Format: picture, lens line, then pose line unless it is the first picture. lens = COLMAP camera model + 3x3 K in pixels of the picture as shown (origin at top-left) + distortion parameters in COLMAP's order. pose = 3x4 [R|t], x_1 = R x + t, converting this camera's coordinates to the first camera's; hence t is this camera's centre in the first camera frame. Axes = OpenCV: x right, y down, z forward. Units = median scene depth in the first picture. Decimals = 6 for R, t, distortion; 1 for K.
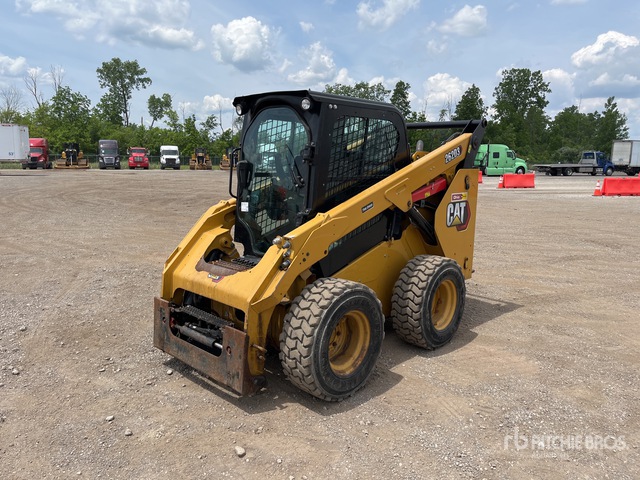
lens RADIAL K [[457.9, 0, 320.0], [0, 457.9, 240.0], [0, 0, 1]] dist [-0.000966, -0.002032]
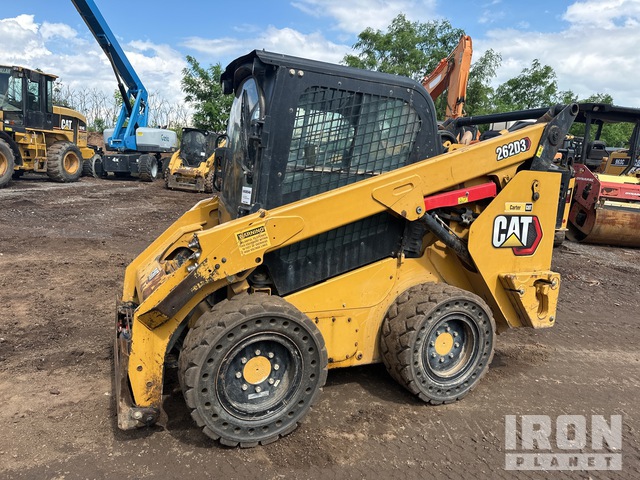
lens RADIAL K [[457.9, 0, 320.0], [0, 457.9, 240.0], [0, 0, 1]] dist [-0.000966, -0.002032]
pose [[0.937706, 0.086141, -0.336581, 0.305187], [-0.097577, 0.995080, -0.017176, -0.002397], [0.333445, 0.048949, 0.941498, 0.266508]]
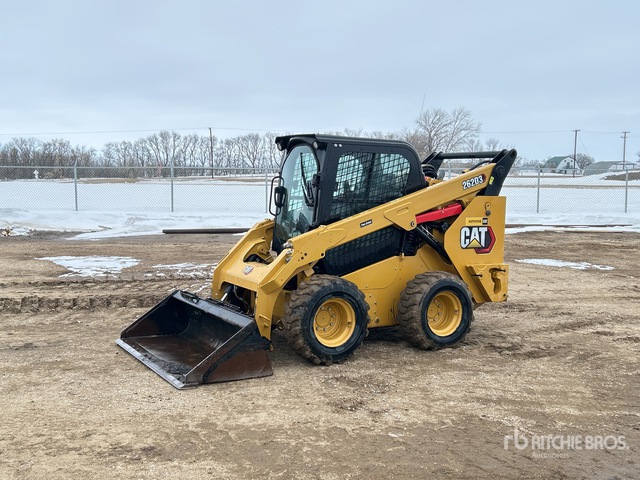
lens RADIAL K [[652.6, 0, 320.0], [0, 652.6, 240.0], [0, 0, 1]] dist [0.001624, -0.000614]
pose [[0.961958, 0.034083, -0.271065, 0.433995], [-0.060460, 0.994145, -0.089559, 0.130106], [0.266425, 0.102540, 0.958386, -0.683697]]
